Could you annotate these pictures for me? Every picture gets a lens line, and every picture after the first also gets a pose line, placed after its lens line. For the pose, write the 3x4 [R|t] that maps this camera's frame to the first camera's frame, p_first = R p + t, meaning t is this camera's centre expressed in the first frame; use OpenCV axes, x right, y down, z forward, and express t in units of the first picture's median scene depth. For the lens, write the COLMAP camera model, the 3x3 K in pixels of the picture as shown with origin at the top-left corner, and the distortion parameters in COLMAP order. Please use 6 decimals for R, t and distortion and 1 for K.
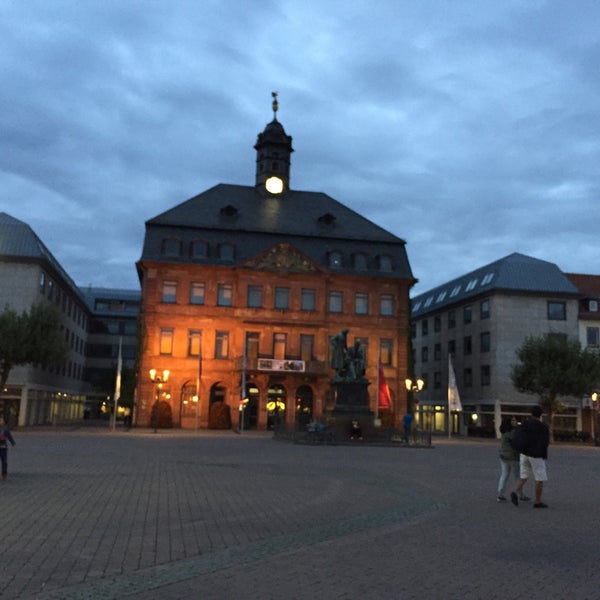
lens RADIAL K [[843.9, 0, 300.0], [0, 843.9, 300.0], [0, 0, 1]] dist [0.216635, -0.020960]
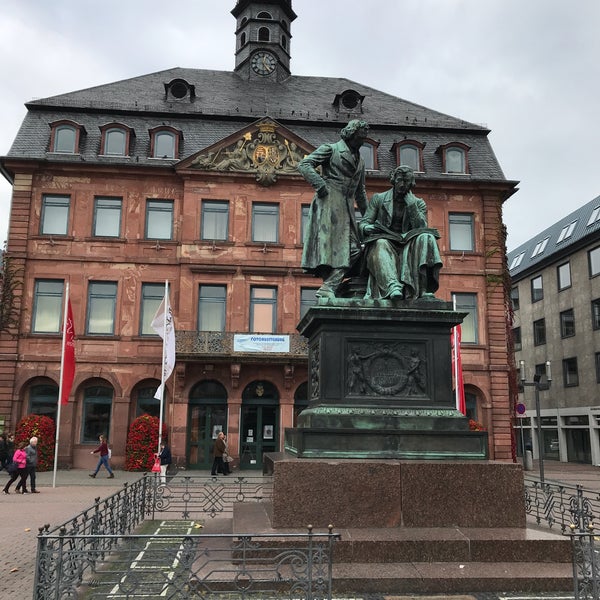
lens RADIAL K [[683.9, 0, 300.0], [0, 683.9, 300.0], [0, 0, 1]] dist [0.149988, -0.629548]
pose [[0.994745, -0.043207, -0.092822, 0.038399], [0.037576, 0.997395, -0.061577, 0.073424], [0.095240, 0.057766, 0.993777, 0.554382]]
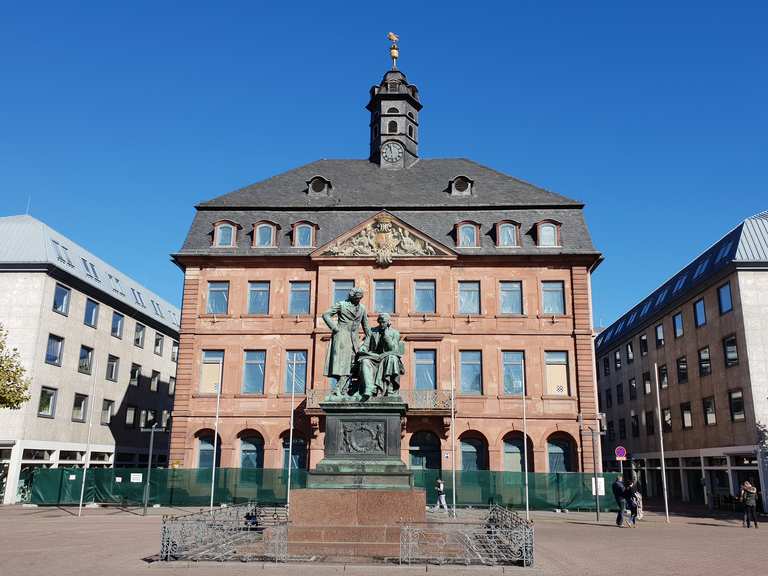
lens RADIAL K [[742.4, 0, 405.5], [0, 742.4, 287.2], [0, 0, 1]] dist [0.053124, -0.021240]
pose [[0.970810, -0.082615, -0.225174, 0.121962], [0.056331, 0.991082, -0.120759, 0.059352], [0.233143, 0.104550, 0.966806, 0.436074]]
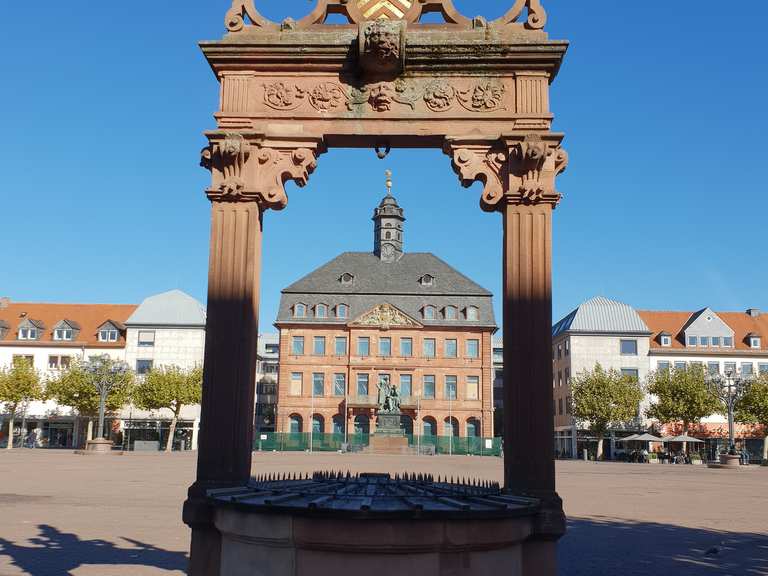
lens RADIAL K [[1171.9, 0, 382.4], [0, 1171.9, 304.6], [0, 0, 1]] dist [0.422930, -0.035531]
pose [[0.975467, -0.040424, -0.216403, 0.347354], [0.041544, 0.999136, 0.000631, -0.064100], [0.216191, -0.009606, 0.976304, -0.690418]]
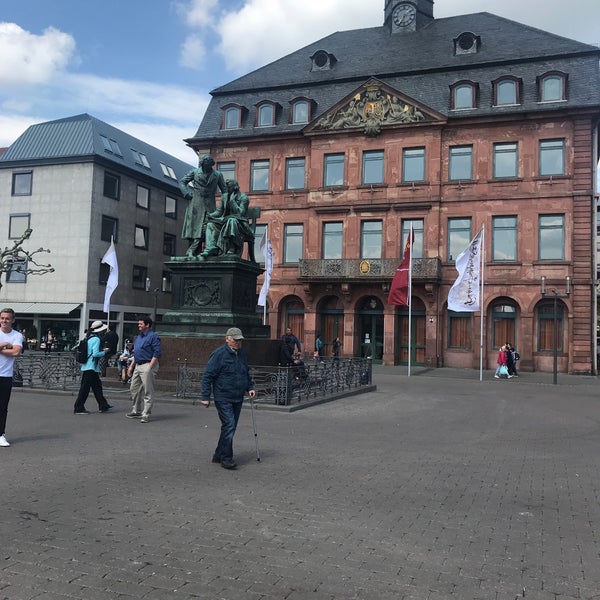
lens RADIAL K [[713.0, 0, 299.8], [0, 713.0, 307.0], [0, 0, 1]] dist [0.147850, -0.576729]
pose [[0.833285, -0.032455, -0.551891, 0.232306], [0.069835, 0.996458, 0.046844, 0.074609], [0.548416, -0.077576, 0.832600, 0.479647]]
